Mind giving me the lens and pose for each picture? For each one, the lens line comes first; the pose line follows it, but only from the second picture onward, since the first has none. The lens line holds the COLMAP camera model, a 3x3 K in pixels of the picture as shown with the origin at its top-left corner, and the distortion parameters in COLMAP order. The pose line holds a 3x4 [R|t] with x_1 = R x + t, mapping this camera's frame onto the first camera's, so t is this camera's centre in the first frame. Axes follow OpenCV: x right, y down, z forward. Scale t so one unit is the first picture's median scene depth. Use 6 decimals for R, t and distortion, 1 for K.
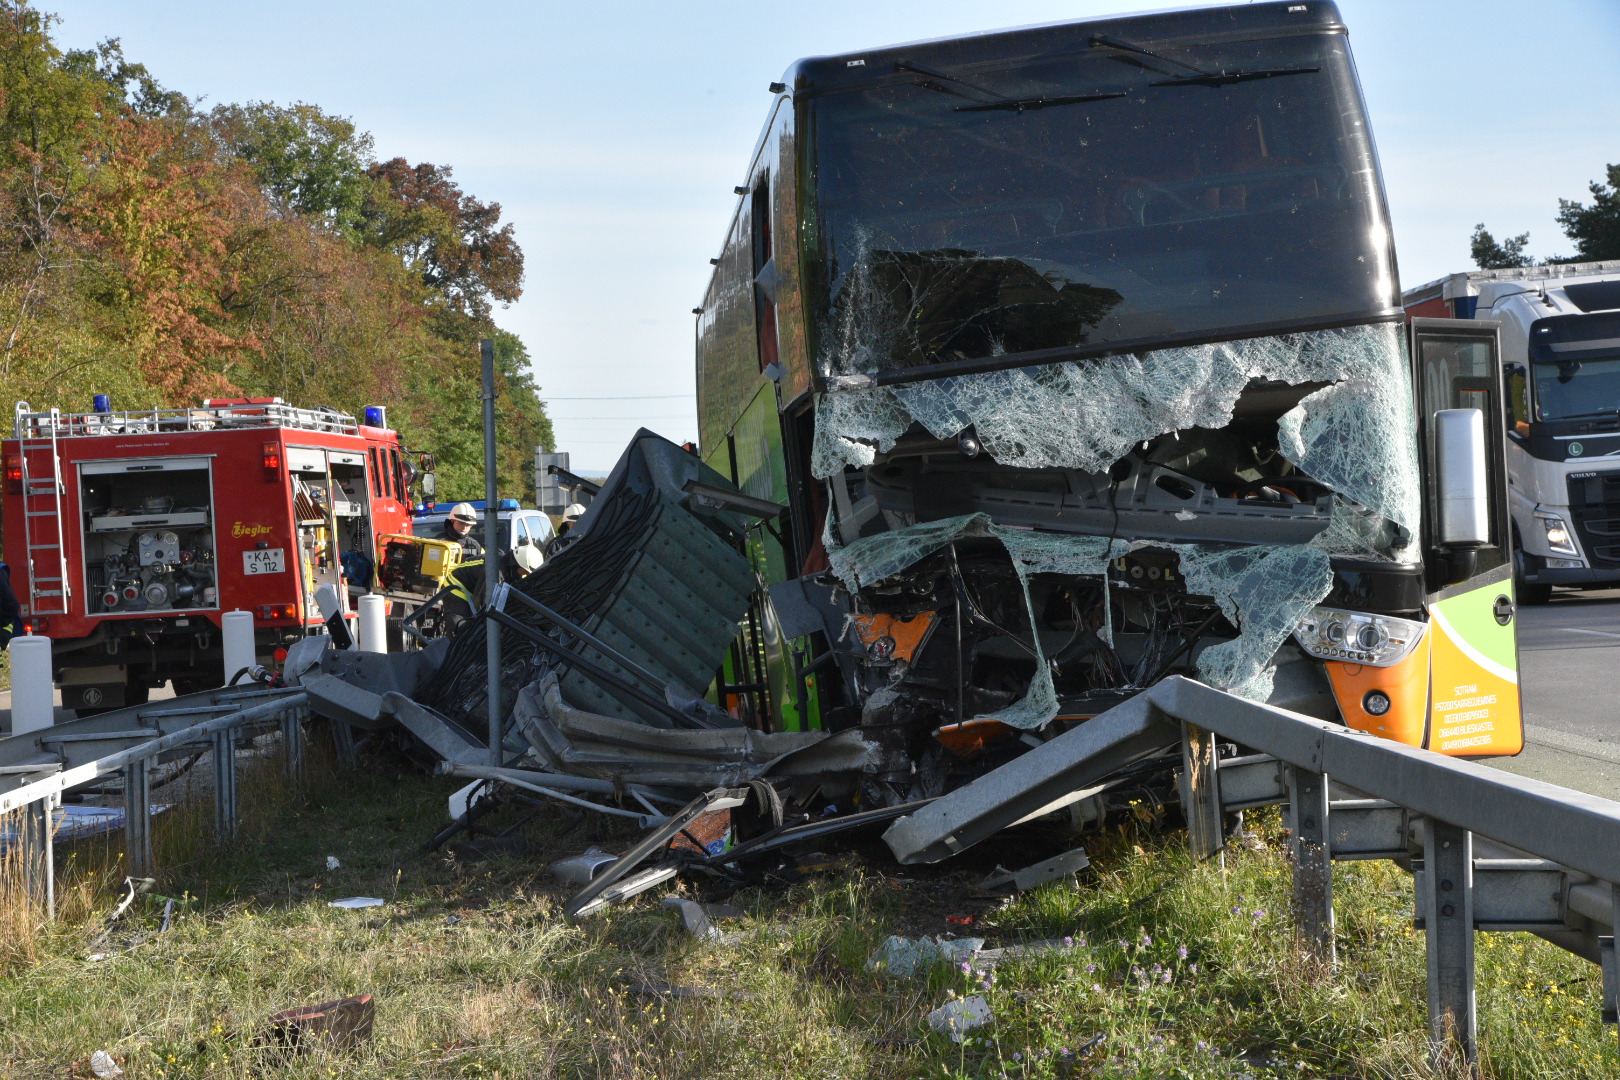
lens RADIAL K [[3922.0, 0, 810.8], [0, 3922.0, 540.9], [0, 0, 1]] dist [0.748107, 0.000000]
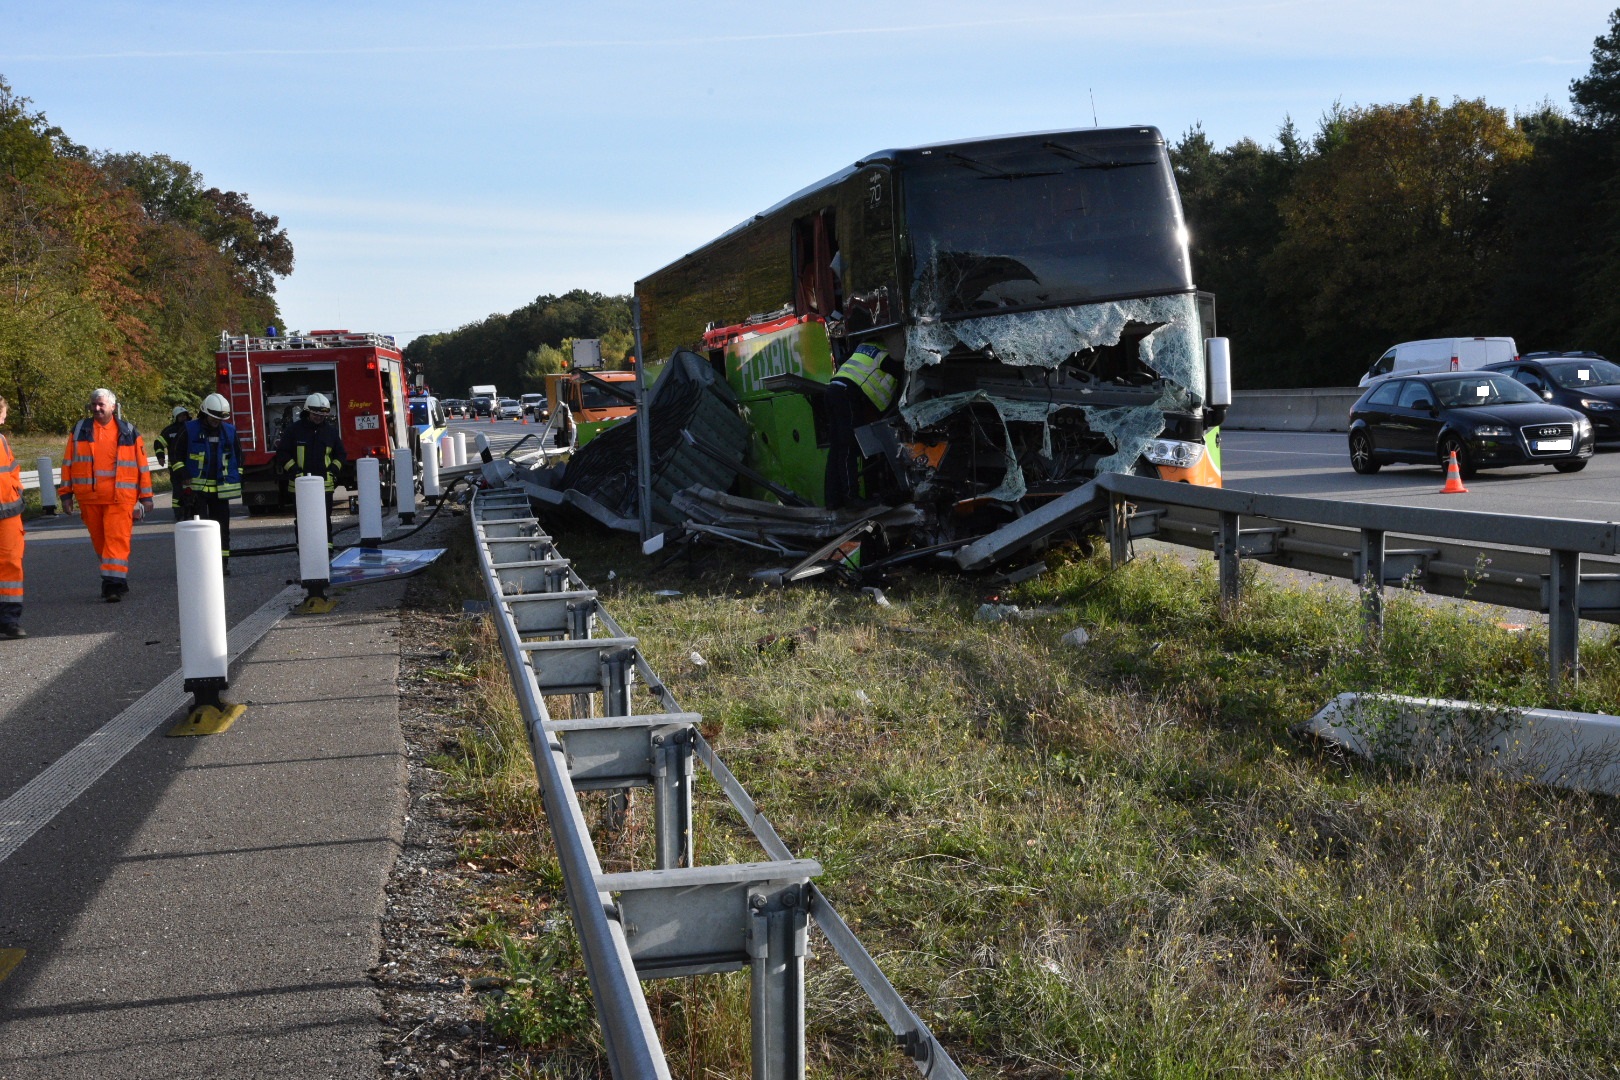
lens RADIAL K [[2295.9, 0, 808.5], [0, 2295.9, 542.1], [0, 0, 1]] dist [0.220225, 0.000000]
pose [[0.983220, -0.007205, 0.182280, -0.247713], [-0.002095, 0.998708, 0.050782, 0.010502], [-0.182410, -0.050312, 0.981934, -0.093109]]
